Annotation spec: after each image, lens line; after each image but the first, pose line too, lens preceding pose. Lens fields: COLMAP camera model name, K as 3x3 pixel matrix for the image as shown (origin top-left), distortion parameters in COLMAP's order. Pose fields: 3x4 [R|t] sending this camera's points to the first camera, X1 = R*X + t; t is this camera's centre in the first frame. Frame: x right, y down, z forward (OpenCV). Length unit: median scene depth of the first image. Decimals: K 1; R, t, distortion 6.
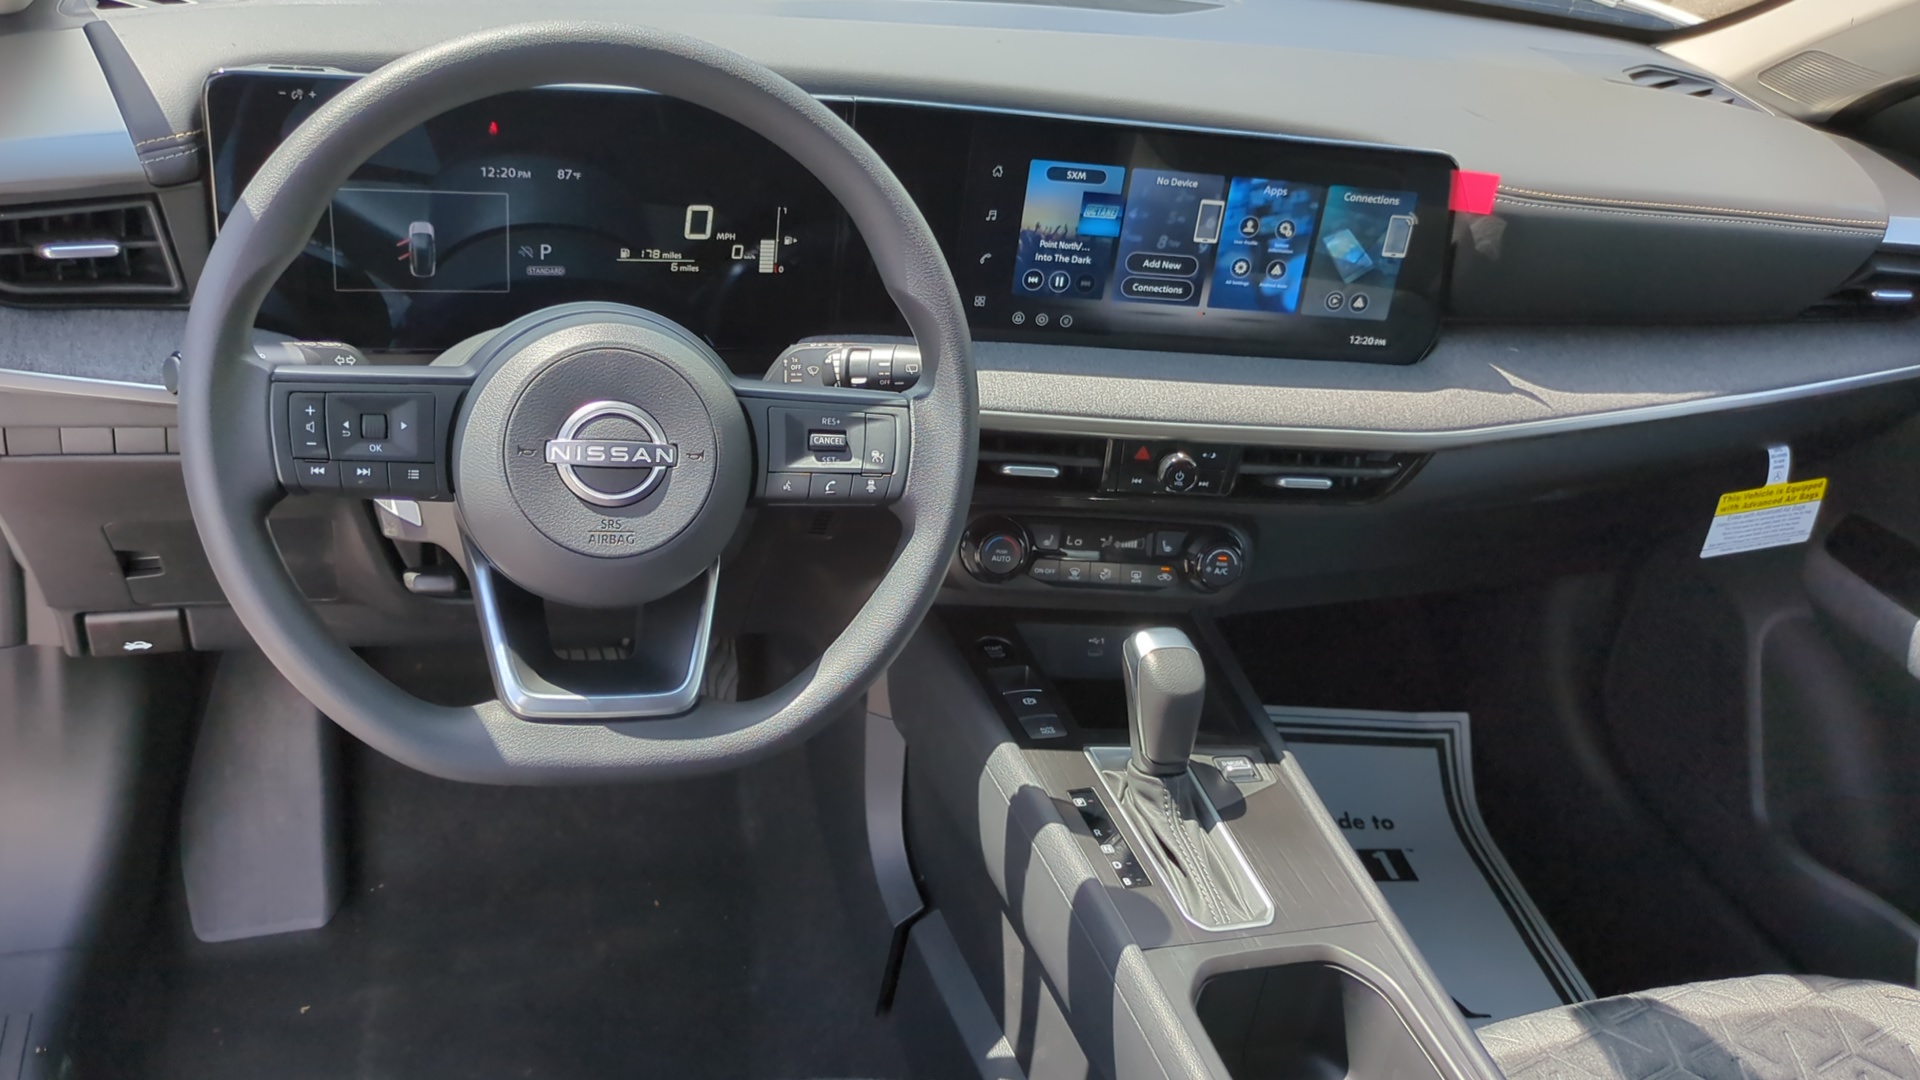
lens RADIAL K [[1551.4, 0, 960.0], [0, 1551.4, 540.0], [0, 0, 1]] dist [0.000456, -0.004545]
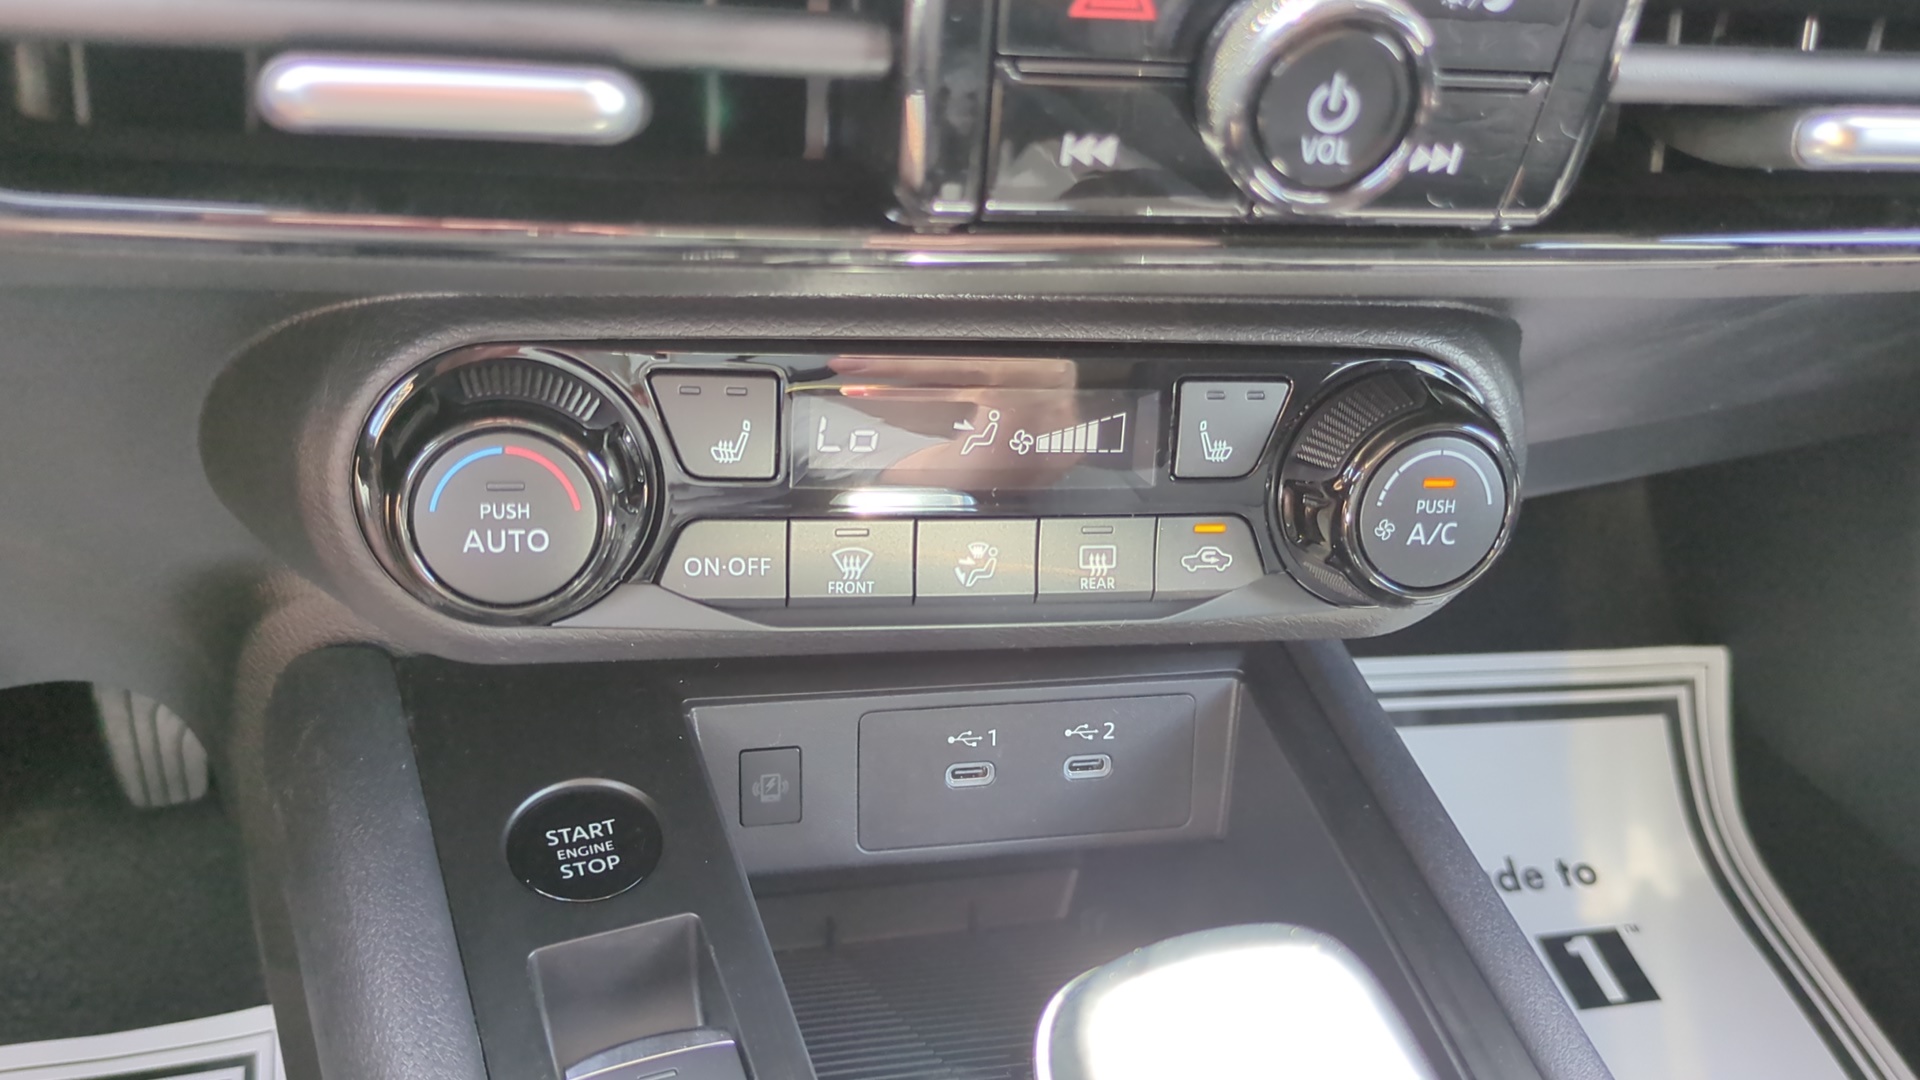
lens RADIAL K [[1551.4, 0, 960.0], [0, 1551.4, 540.0], [0, 0, 1]] dist [0.000456, -0.004545]
pose [[0.999117, -0.037019, 0.019851, 0.105221], [0.033745, 0.988780, 0.145520, -0.022209], [-0.025016, -0.144722, 0.989156, 0.915164]]
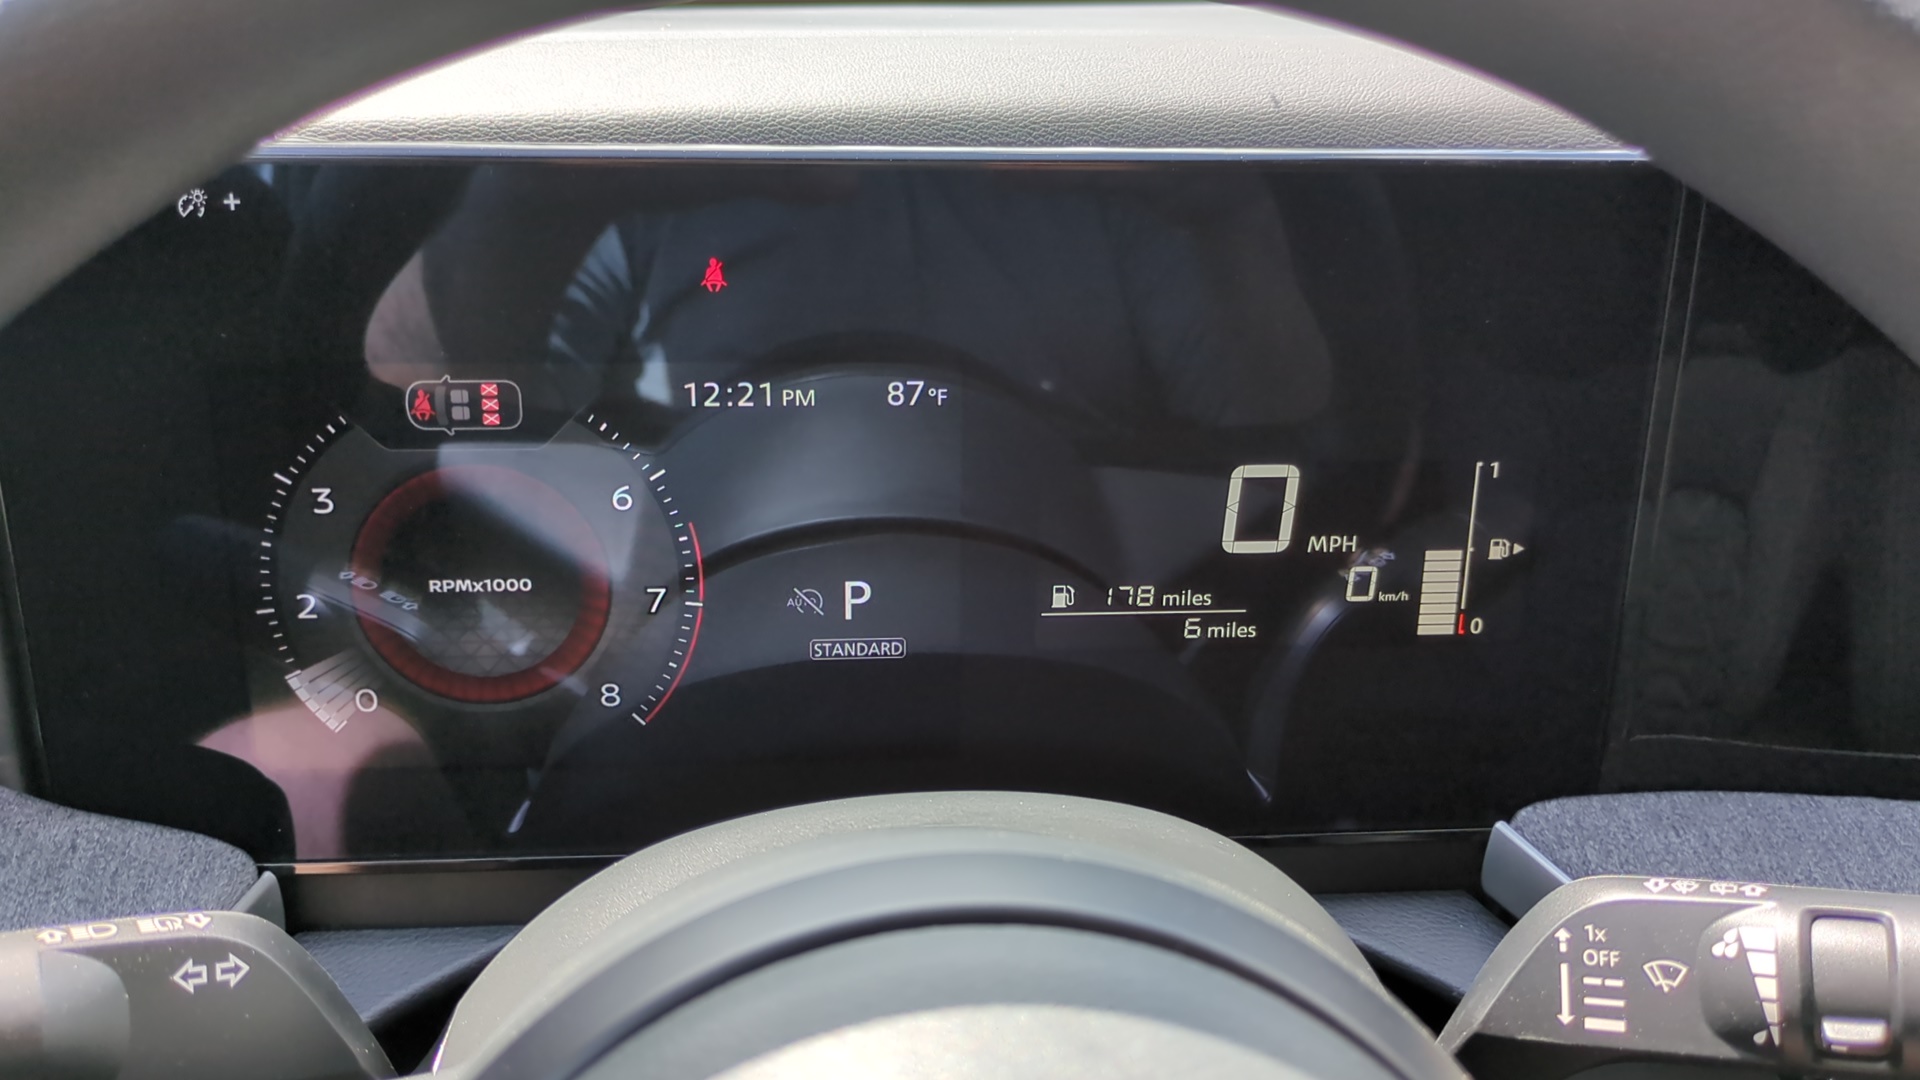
lens RADIAL K [[1551.4, 0, 960.0], [0, 1551.4, 540.0], [0, 0, 1]] dist [0.000456, -0.004545]
pose [[0.962585, -0.027171, -0.269613, -0.143478], [-0.020839, 0.984592, -0.173623, -0.137319], [0.270176, 0.172745, 0.947187, 0.658293]]
